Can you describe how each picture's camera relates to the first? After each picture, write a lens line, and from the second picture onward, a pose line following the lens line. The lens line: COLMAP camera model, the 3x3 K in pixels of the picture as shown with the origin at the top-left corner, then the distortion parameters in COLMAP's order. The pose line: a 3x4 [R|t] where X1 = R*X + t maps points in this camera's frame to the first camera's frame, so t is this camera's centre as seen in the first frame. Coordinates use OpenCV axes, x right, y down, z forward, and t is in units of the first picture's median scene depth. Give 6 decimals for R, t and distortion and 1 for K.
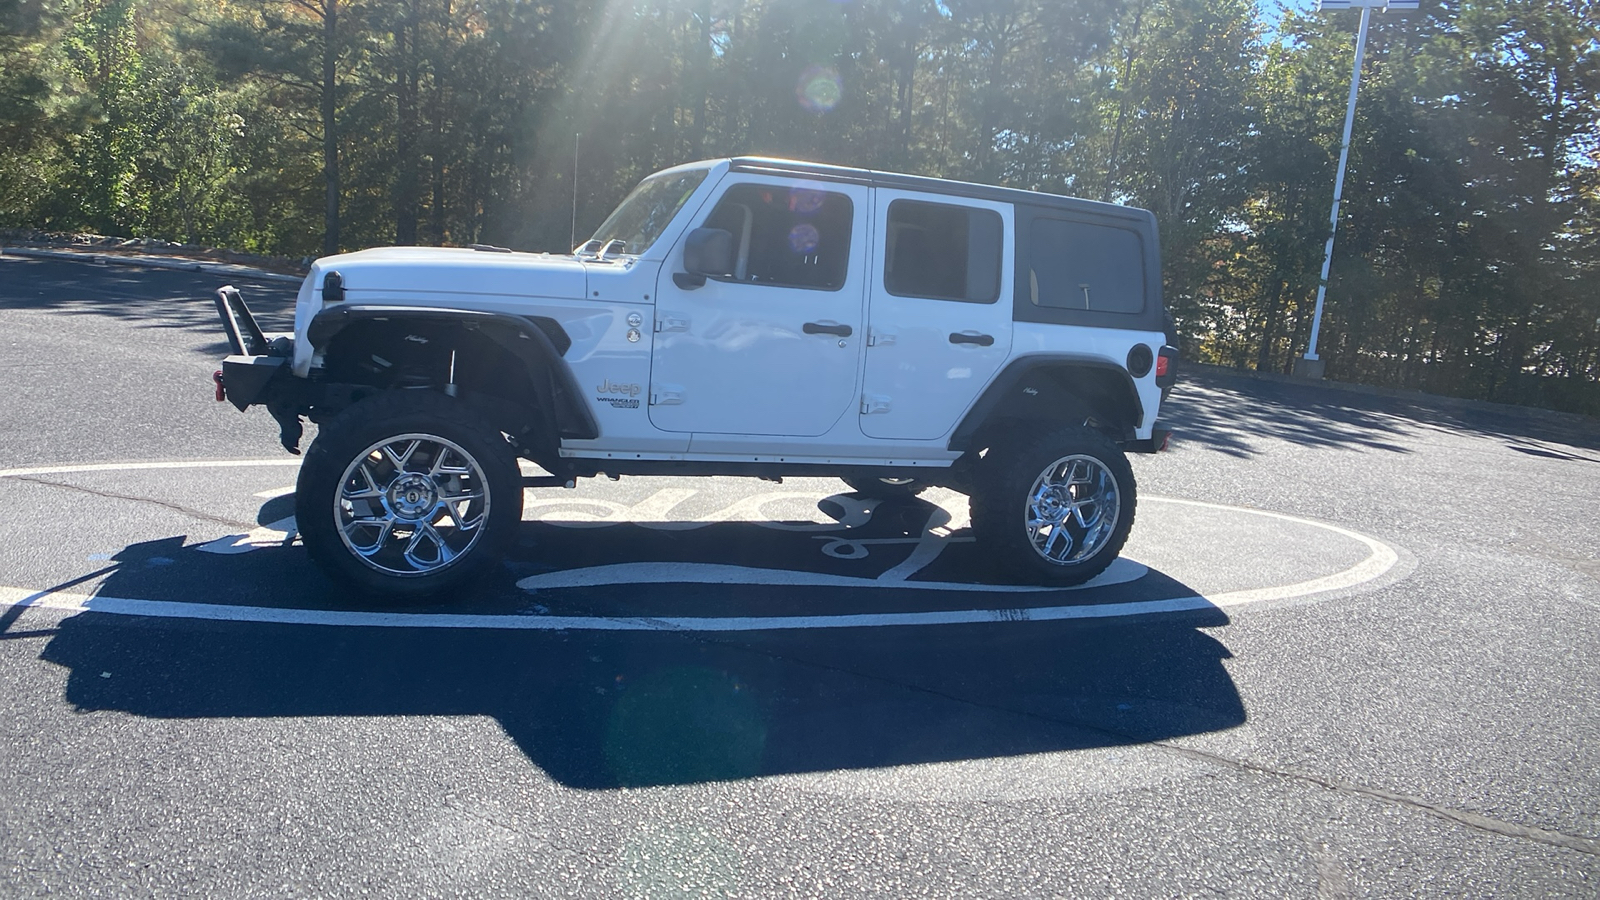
lens RADIAL K [[1059.4, 0, 793.5], [0, 1059.4, 444.9], [0, 0, 1]] dist [-0.016637, -0.000094]
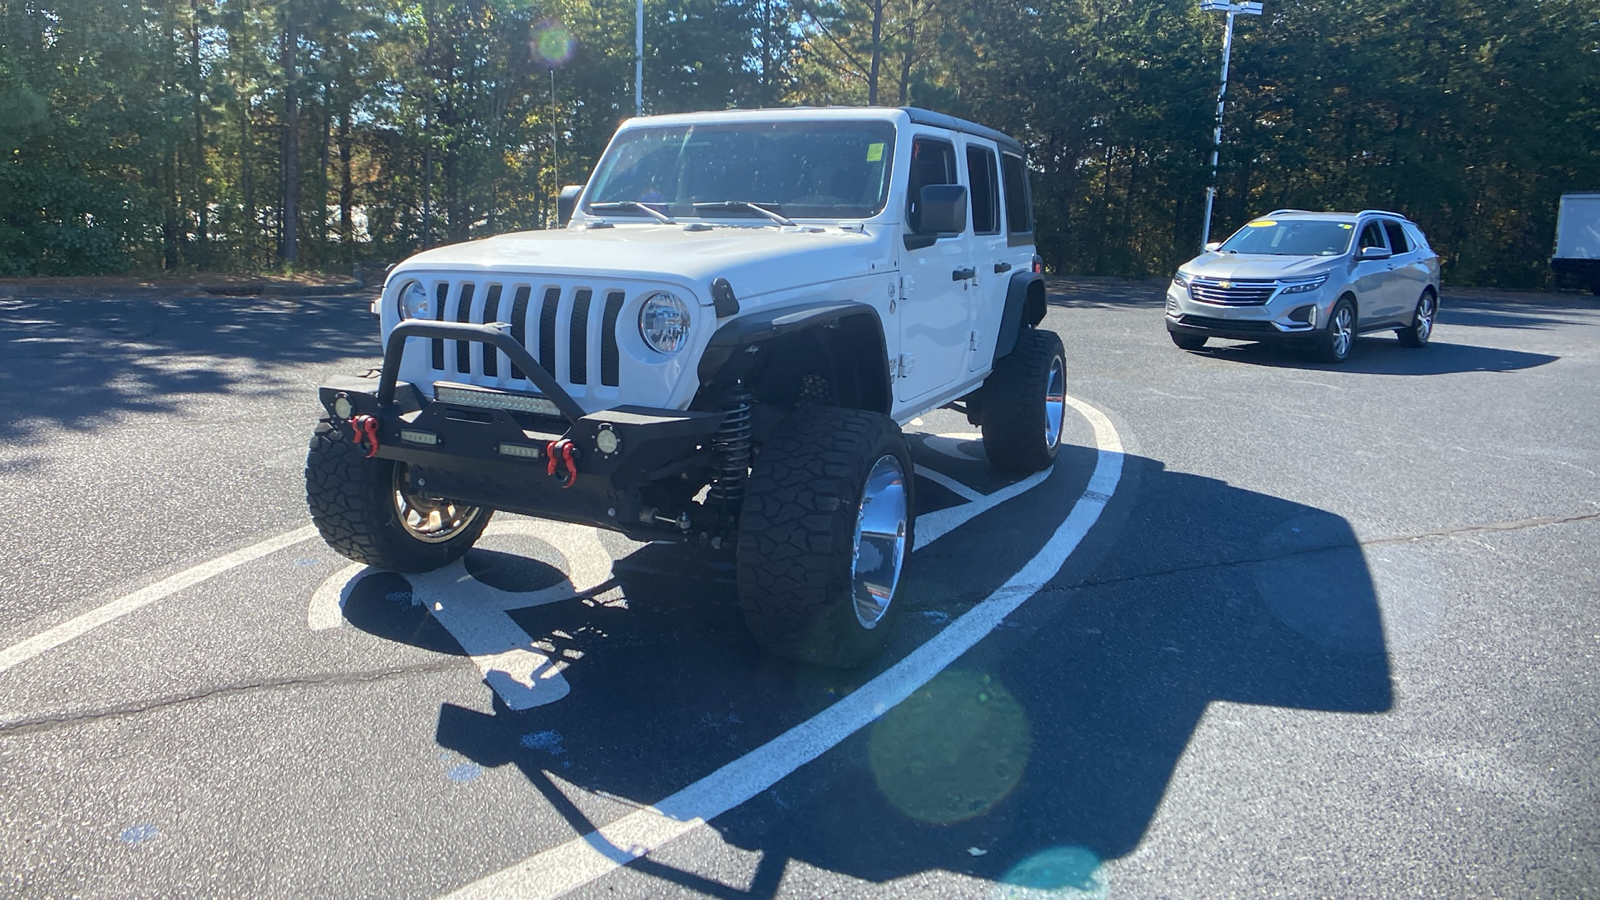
lens RADIAL K [[1045.3, 0, 758.5], [0, 1045.3, 426.2], [0, 0, 1]] dist [-0.004958, -0.007801]
pose [[0.731414, -0.215260, 0.647068, -0.767099], [0.166073, 0.976531, 0.137142, -0.131293], [-0.661403, 0.007153, 0.749997, 0.352646]]
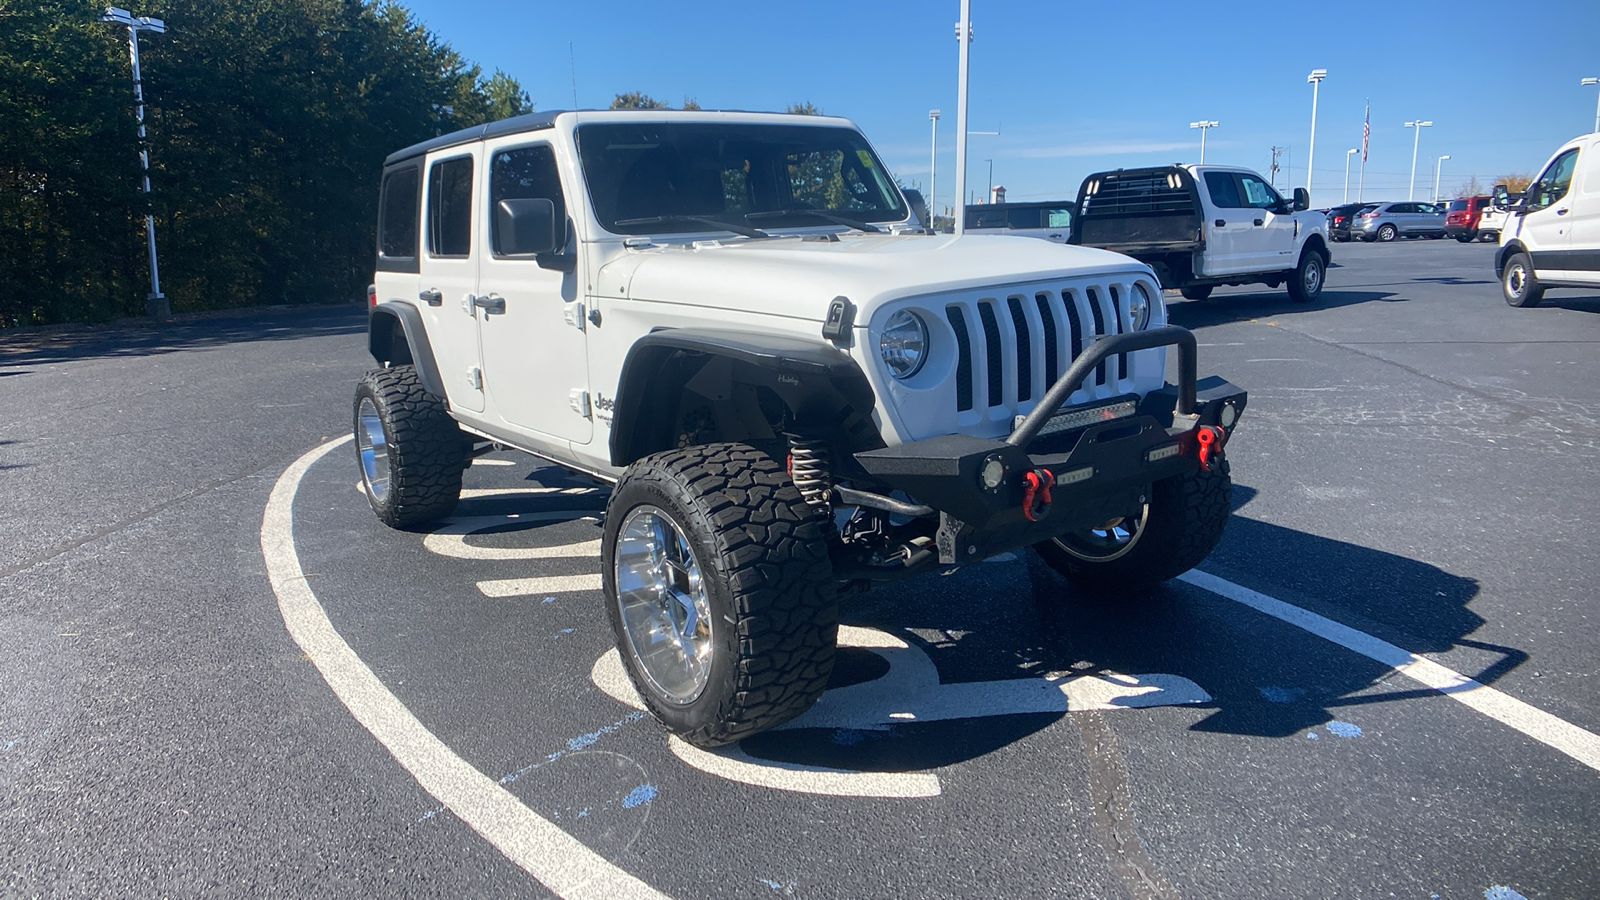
lens RADIAL K [[1045.3, 0, 792.5], [0, 1045.3, 433.7], [0, 0, 1]] dist [-0.004958, -0.007801]
pose [[-0.264200, -0.270036, 0.925894, -0.974967], [0.180449, 0.929212, 0.322494, -0.298600], [-0.947437, 0.252279, -0.196770, 1.219670]]
